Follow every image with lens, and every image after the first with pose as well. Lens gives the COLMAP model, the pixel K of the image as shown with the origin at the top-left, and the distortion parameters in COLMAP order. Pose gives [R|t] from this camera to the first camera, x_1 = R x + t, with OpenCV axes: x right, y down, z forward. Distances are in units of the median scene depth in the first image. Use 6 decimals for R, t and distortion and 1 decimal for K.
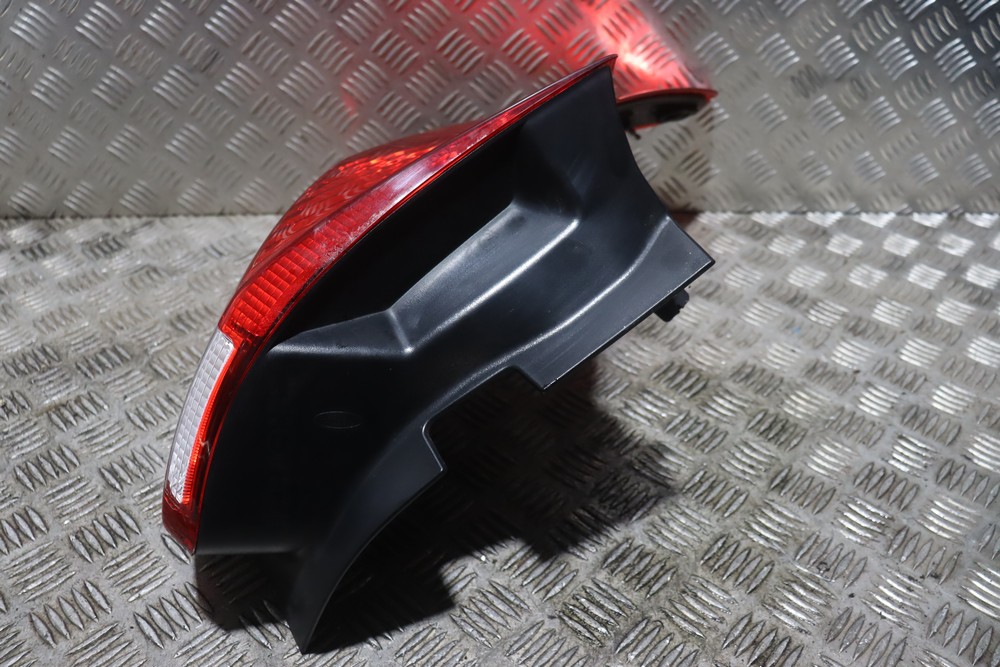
lens RADIAL K [[832.0, 0, 500.0], [0, 832.0, 333.5], [0, 0, 1]] dist [-0.177827, 0.156629]
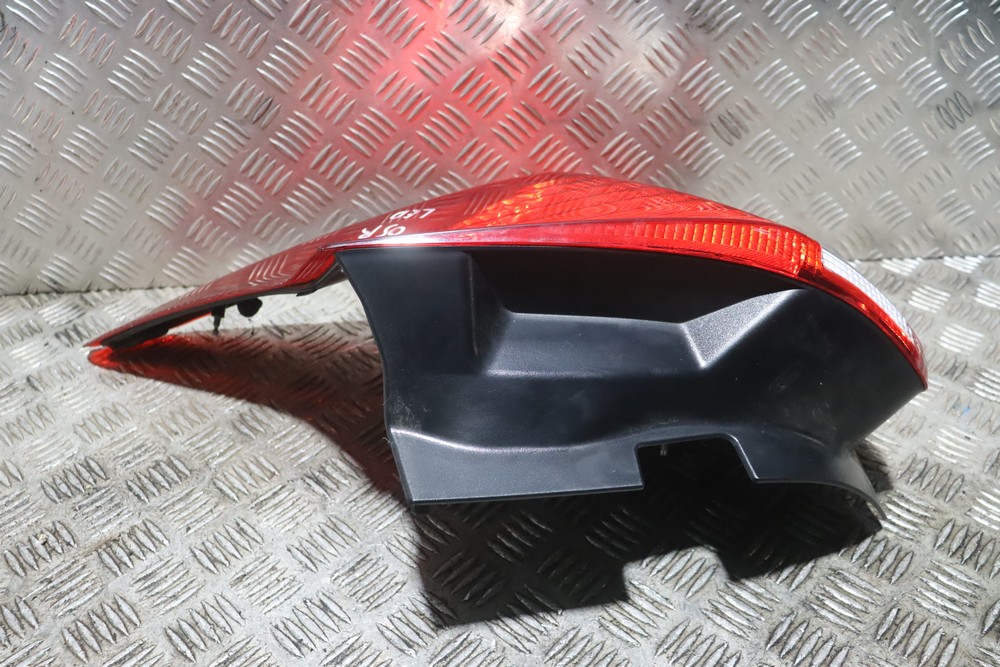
lens RADIAL K [[832.0, 0, 500.0], [0, 832.0, 333.5], [0, 0, 1]] dist [-0.177827, 0.156629]
pose [[0.999092, -0.031637, -0.028528, -0.106067], [0.031662, 0.999499, 0.000444, -0.109028], [0.028500, -0.001347, 0.999593, 0.163266]]
